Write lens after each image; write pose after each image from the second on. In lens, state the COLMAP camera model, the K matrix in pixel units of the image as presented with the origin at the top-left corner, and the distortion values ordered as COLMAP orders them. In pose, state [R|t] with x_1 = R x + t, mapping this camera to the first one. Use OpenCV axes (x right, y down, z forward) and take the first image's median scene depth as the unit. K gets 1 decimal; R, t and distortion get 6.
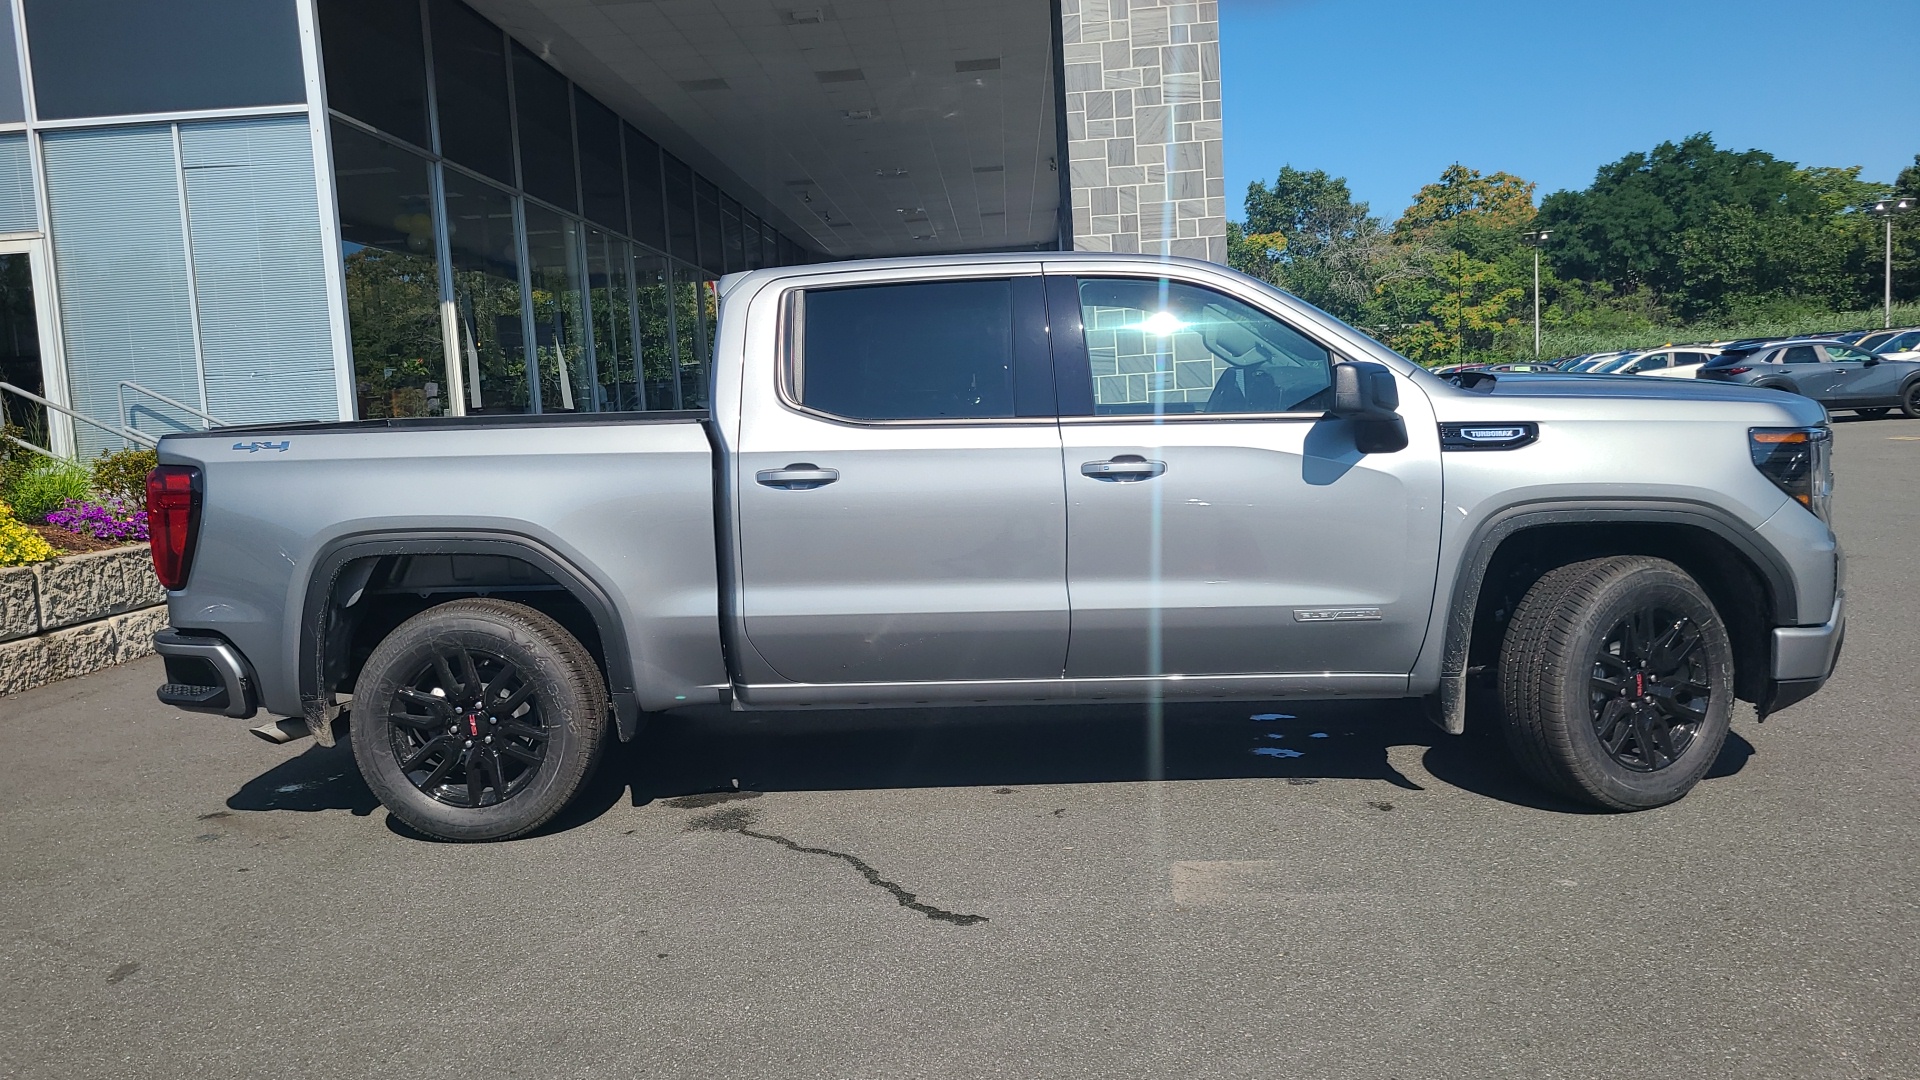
lens RADIAL K [[1421.8, 0, 919.5], [0, 1421.8, 535.5], [0, 0, 1]] dist [0.060574, -0.044726]
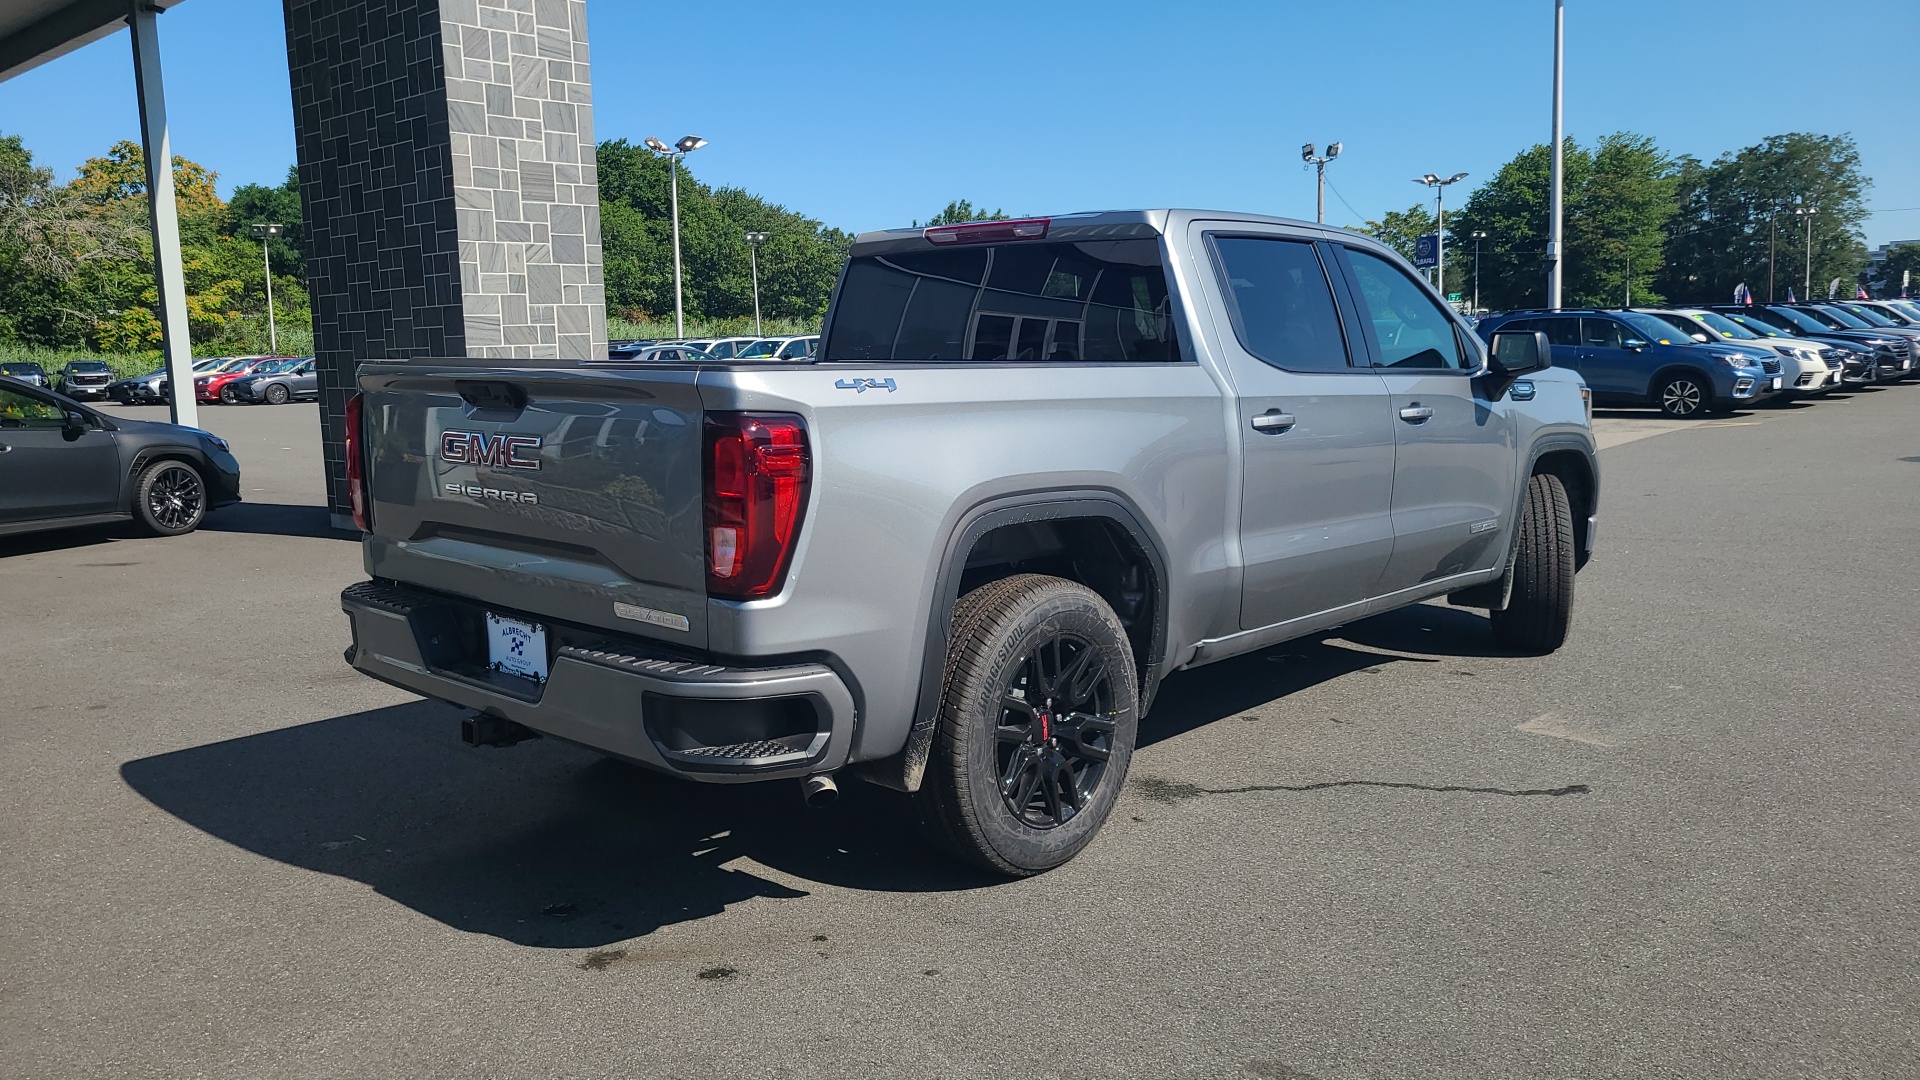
lens RADIAL K [[1421.8, 0, 919.5], [0, 1421.8, 535.5], [0, 0, 1]] dist [0.060574, -0.044726]
pose [[0.641292, -0.062790, 0.764724, -0.966159], [0.061829, 0.997634, 0.030064, -0.006766], [-0.764802, 0.028002, 0.643657, 0.517697]]
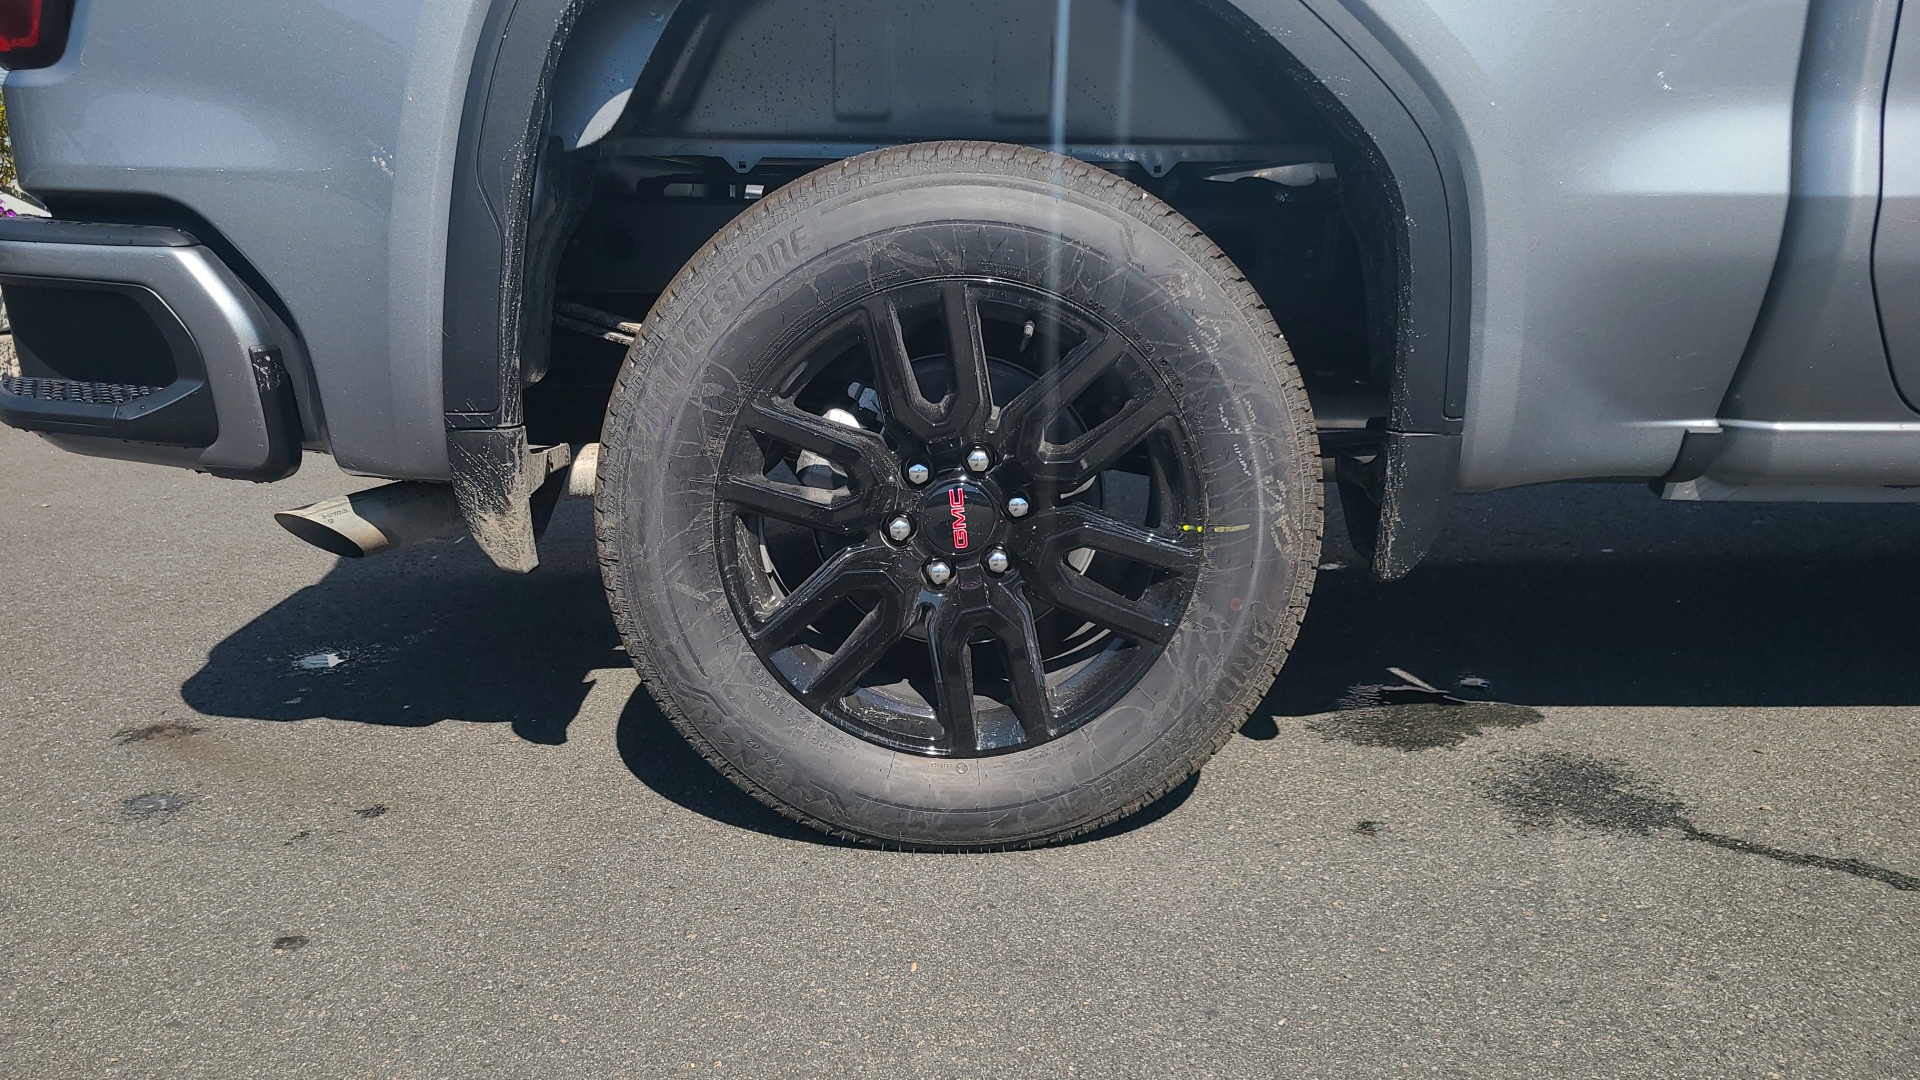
lens RADIAL K [[1421.8, 0, 919.5], [0, 1421.8, 535.5], [0, 0, 1]] dist [0.060574, -0.044726]
pose [[0.996976, 0.023685, 0.074007, -0.339168], [-0.032126, 0.992841, 0.115038, 0.095907], [-0.070753, -0.117068, 0.990600, 0.651652]]
